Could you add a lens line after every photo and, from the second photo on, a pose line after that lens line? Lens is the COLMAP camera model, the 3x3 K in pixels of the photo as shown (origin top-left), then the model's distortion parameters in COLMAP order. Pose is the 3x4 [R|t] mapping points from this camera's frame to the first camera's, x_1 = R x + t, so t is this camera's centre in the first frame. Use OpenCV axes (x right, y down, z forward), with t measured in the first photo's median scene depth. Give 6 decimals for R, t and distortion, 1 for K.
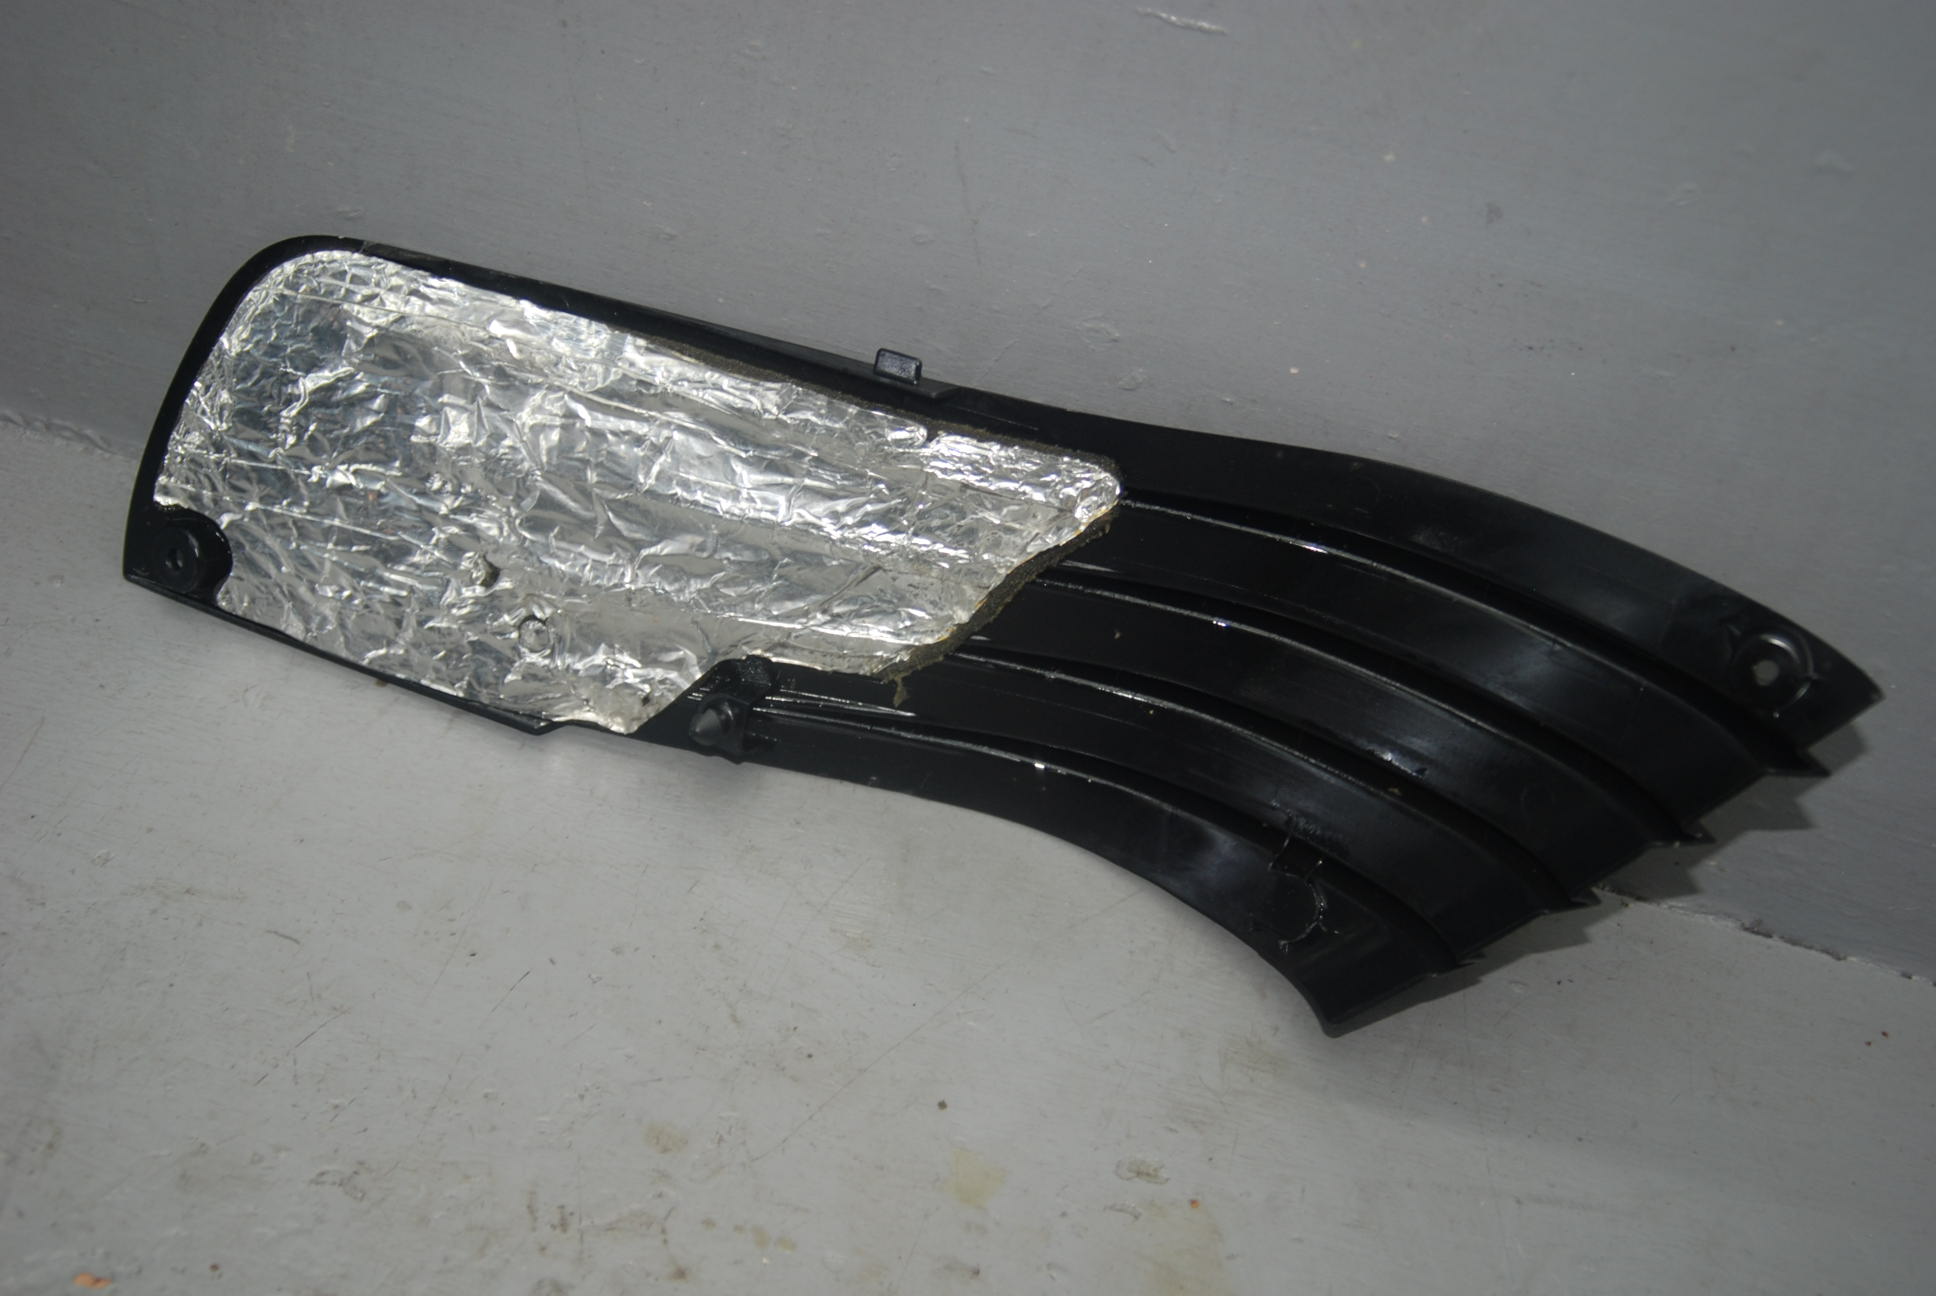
lens RADIAL K [[2227.4, 0, 964.8], [0, 2227.4, 647.8], [0, 0, 1]] dist [-0.126709, 0.000000]
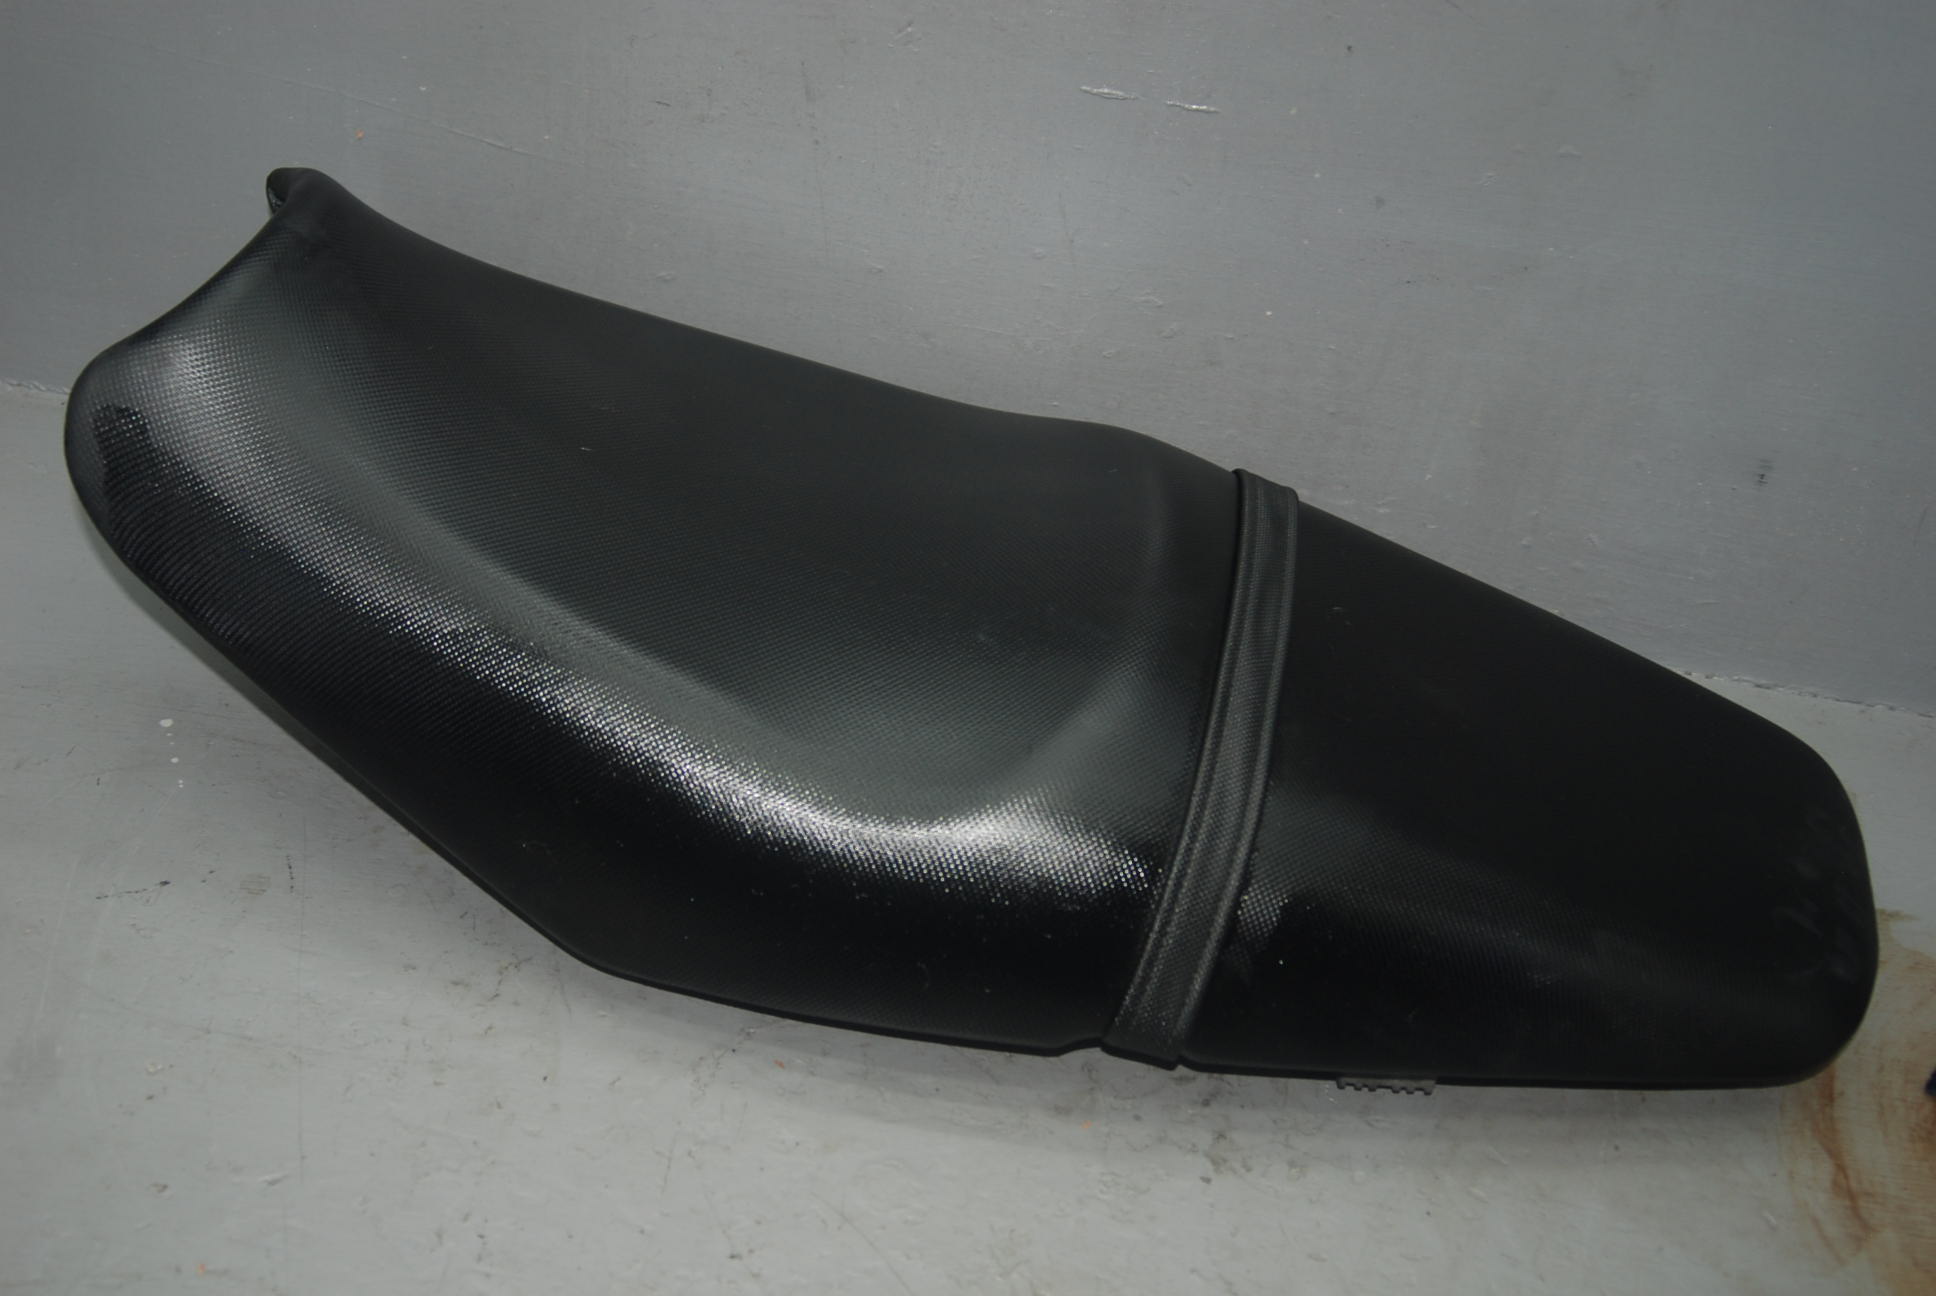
lens RADIAL K [[2227.4, 0, 971.1], [0, 2227.4, 643.1], [0, 0, 1]] dist [-0.126709, 0.000000]
pose [[0.990278, -0.105898, 0.090199, -0.252538], [0.113426, 0.990084, -0.082877, 0.235800], [-0.080528, 0.092302, 0.992469, -0.615817]]
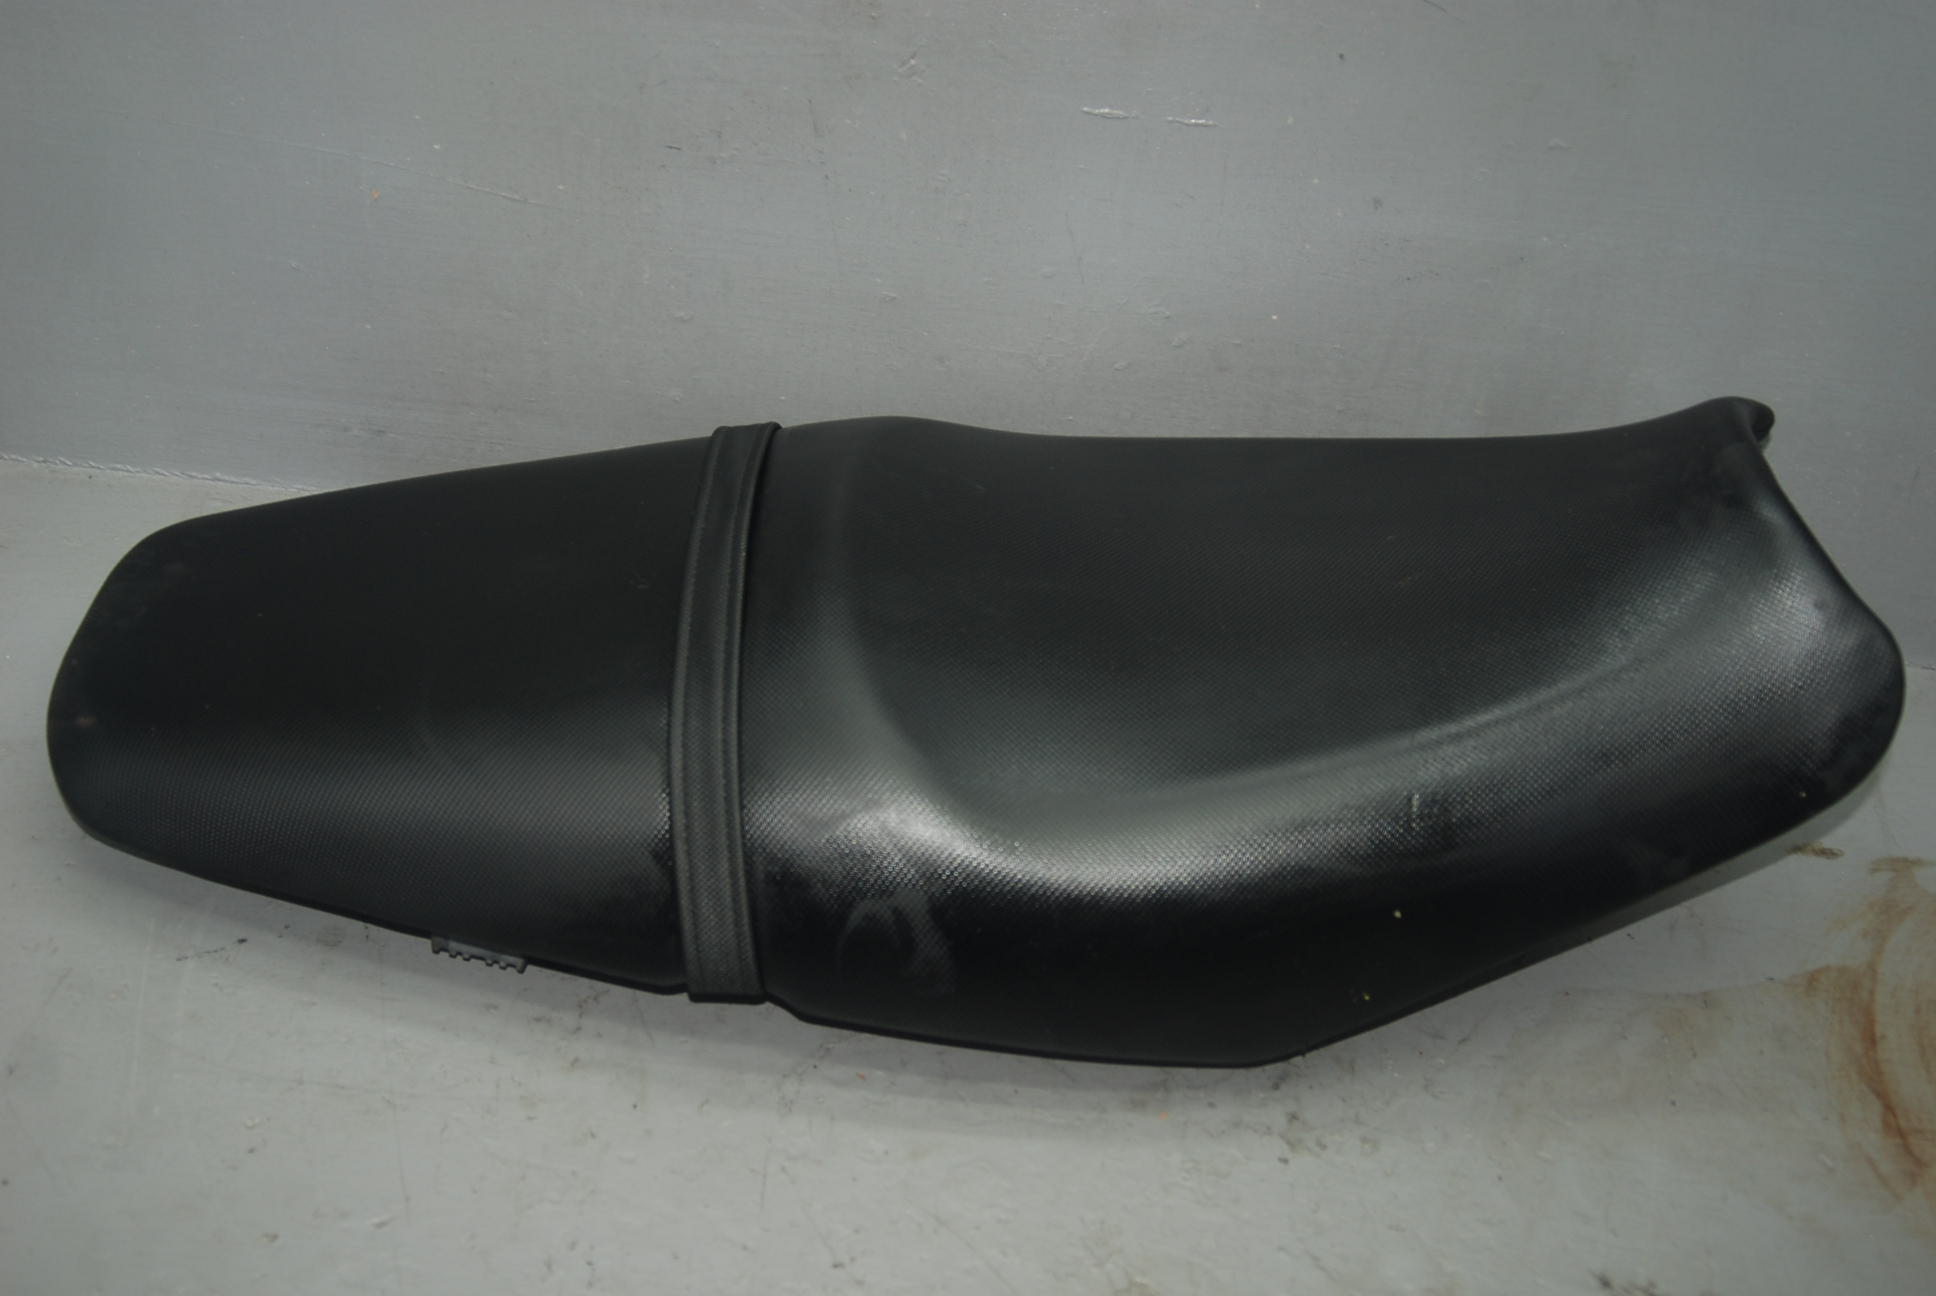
lens RADIAL K [[2227.4, 0, 971.5], [0, 2227.4, 647.2], [0, 0, 1]] dist [-0.126709, 0.000000]
pose [[0.979612, -0.167583, 0.110801, -0.316598], [0.177467, 0.980337, -0.086286, 0.233234], [-0.094162, 0.104190, 0.990090, -0.648814]]
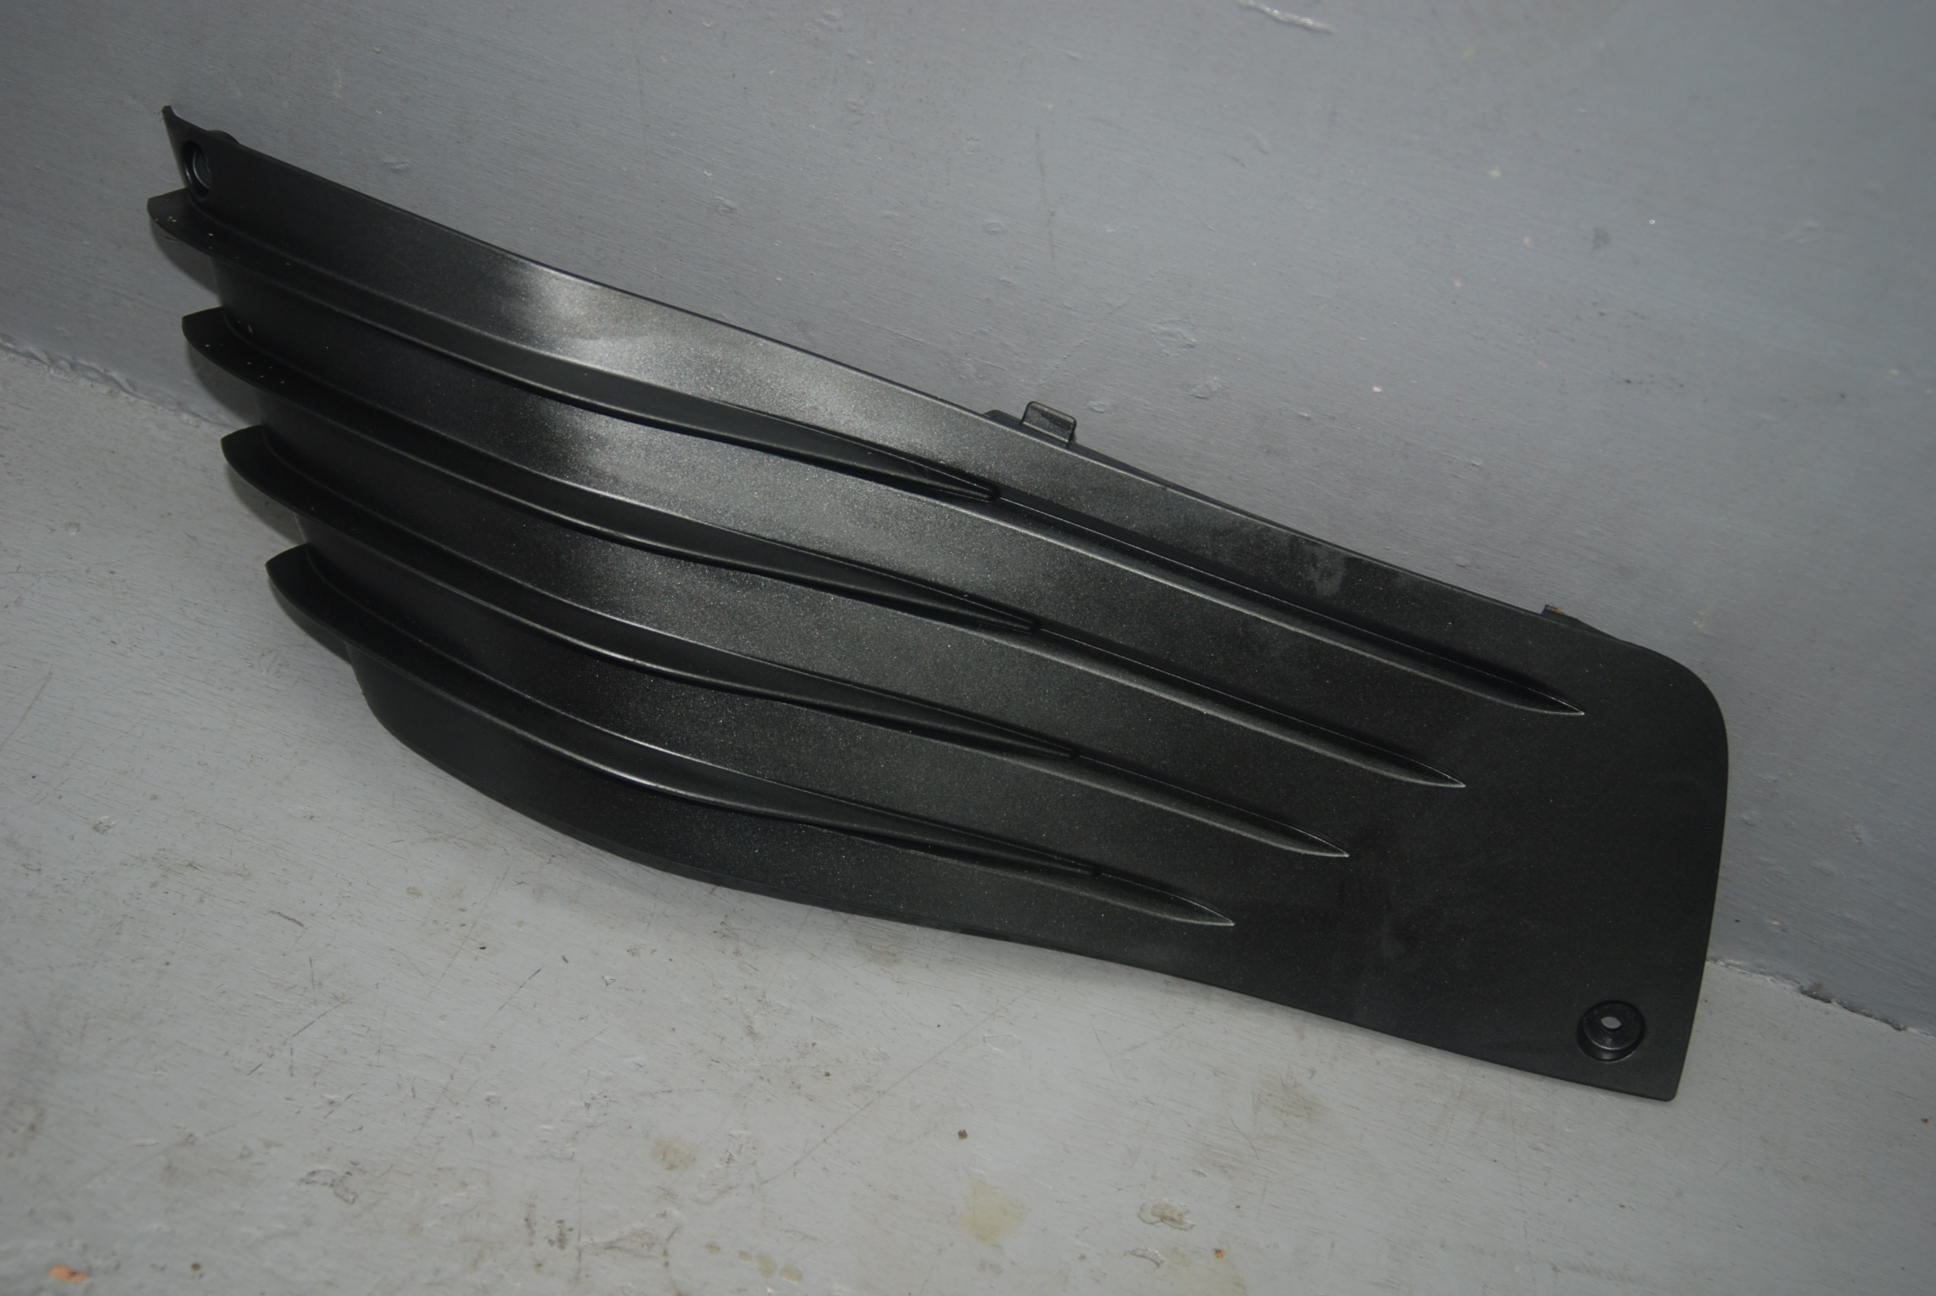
lens RADIAL K [[2227.4, 0, 962.5], [0, 2227.4, 651.2], [0, 0, 1]] dist [-0.126709, 0.000000]
pose [[0.998199, 0.058727, -0.012280, -0.010853], [-0.058457, 0.998062, 0.021330, -0.023272], [0.013509, -0.020573, 0.999697, 0.047583]]
